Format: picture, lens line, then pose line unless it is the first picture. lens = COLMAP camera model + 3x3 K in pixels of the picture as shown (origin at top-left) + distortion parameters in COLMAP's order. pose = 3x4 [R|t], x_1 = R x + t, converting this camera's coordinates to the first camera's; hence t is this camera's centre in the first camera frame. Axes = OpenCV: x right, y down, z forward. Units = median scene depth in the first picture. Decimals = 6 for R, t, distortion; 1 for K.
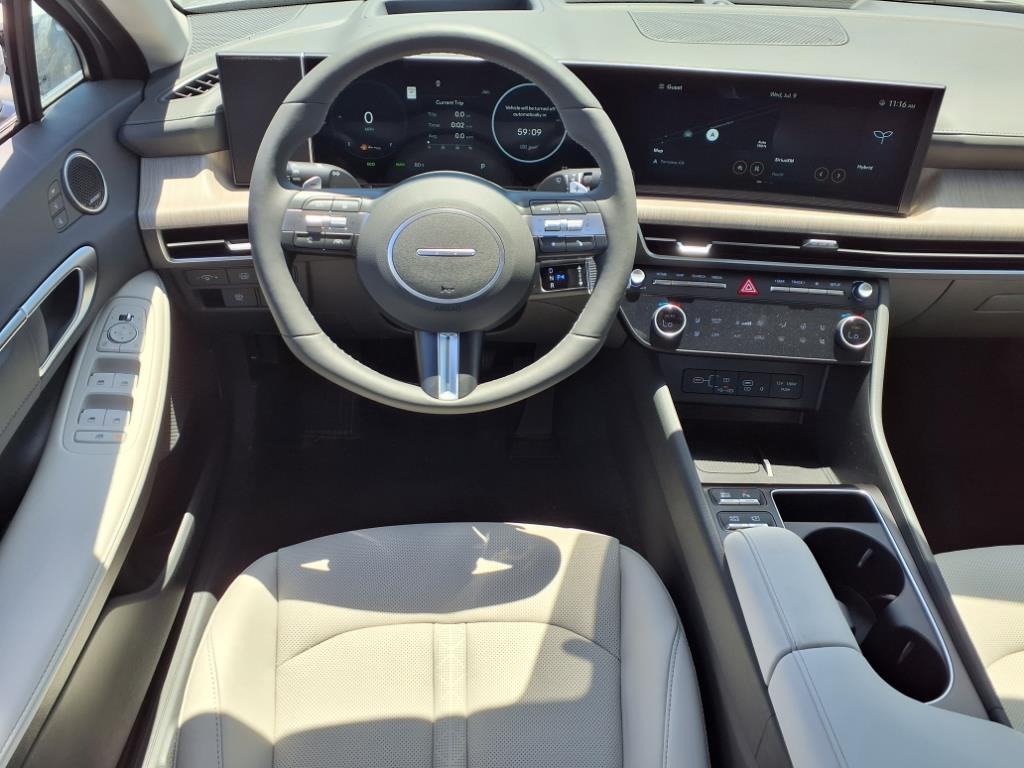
lens RADIAL K [[877.0, 0, 515.7], [0, 877.0, 415.5], [0, 0, 1]] dist [0.150272, -0.175751]
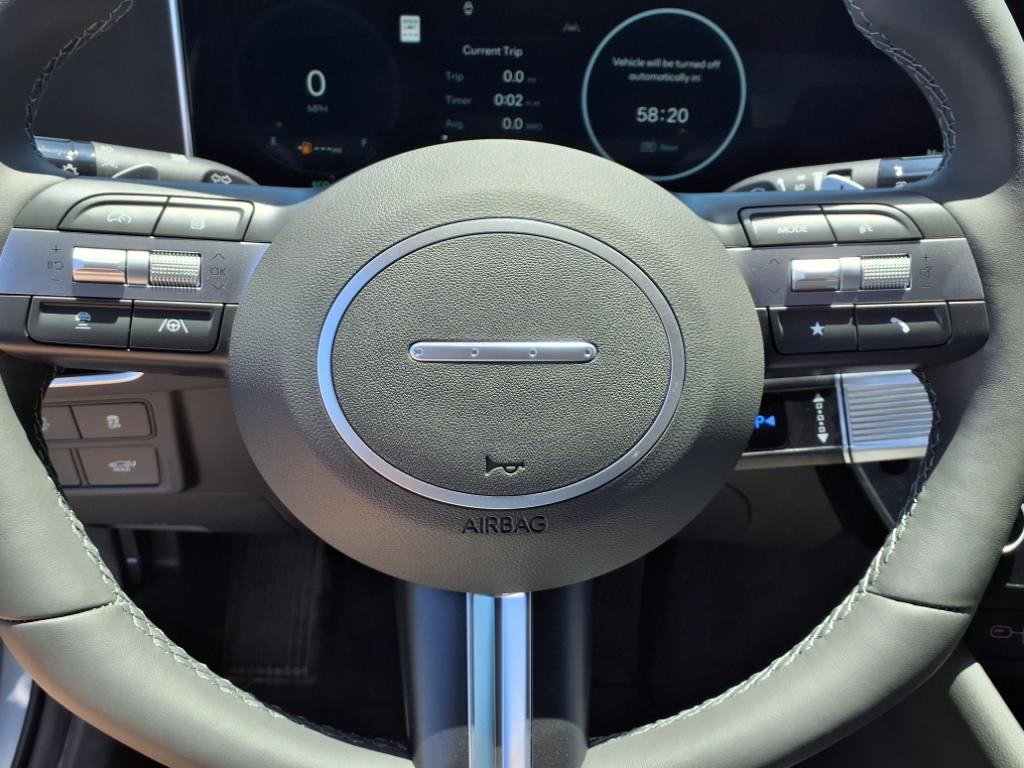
lens RADIAL K [[857.9, 0, 530.8], [0, 857.9, 400.0], [0, 0, 1]] dist [-0.006872, -0.004089]
pose [[0.999880, -0.005119, 0.014644, -0.061387], [0.007489, 0.985980, -0.166695, -0.098258], [-0.013586, 0.166785, 0.985900, 0.589103]]
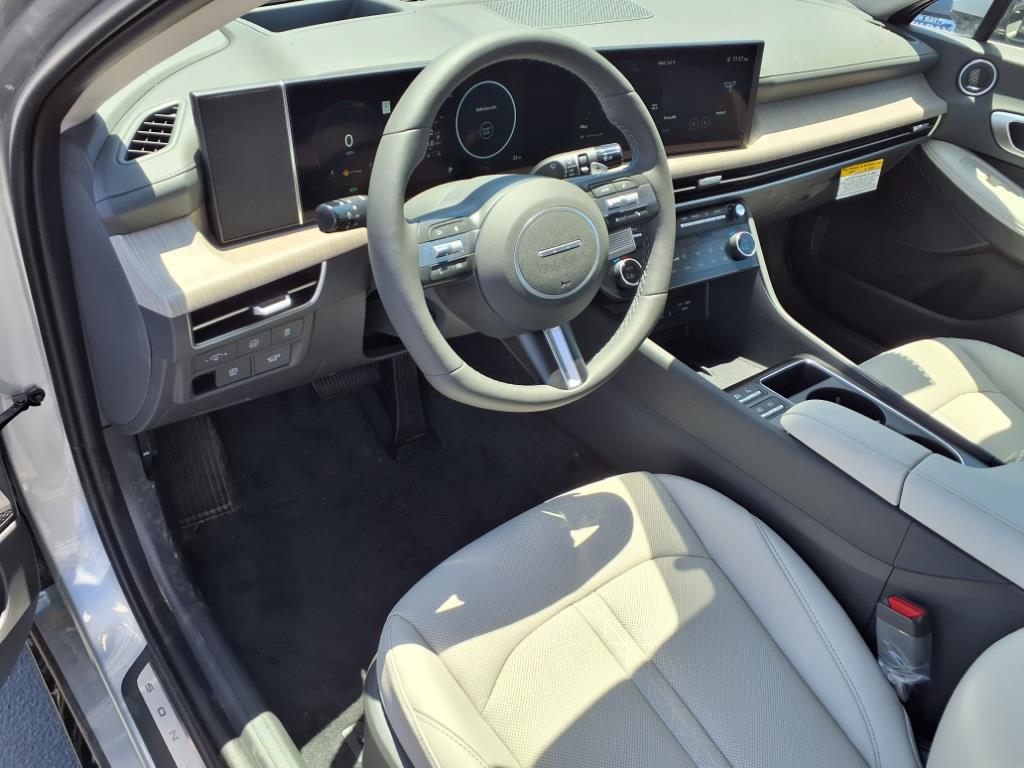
lens RADIAL K [[877.0, 0, 515.7], [0, 877.0, 415.5], [0, 0, 1]] dist [0.150272, -0.175751]
pose [[0.786611, -0.328558, 0.522774, -0.610664], [0.316920, 0.941474, 0.114841, -0.113688], [-0.529910, 0.075342, 0.844700, 0.137104]]
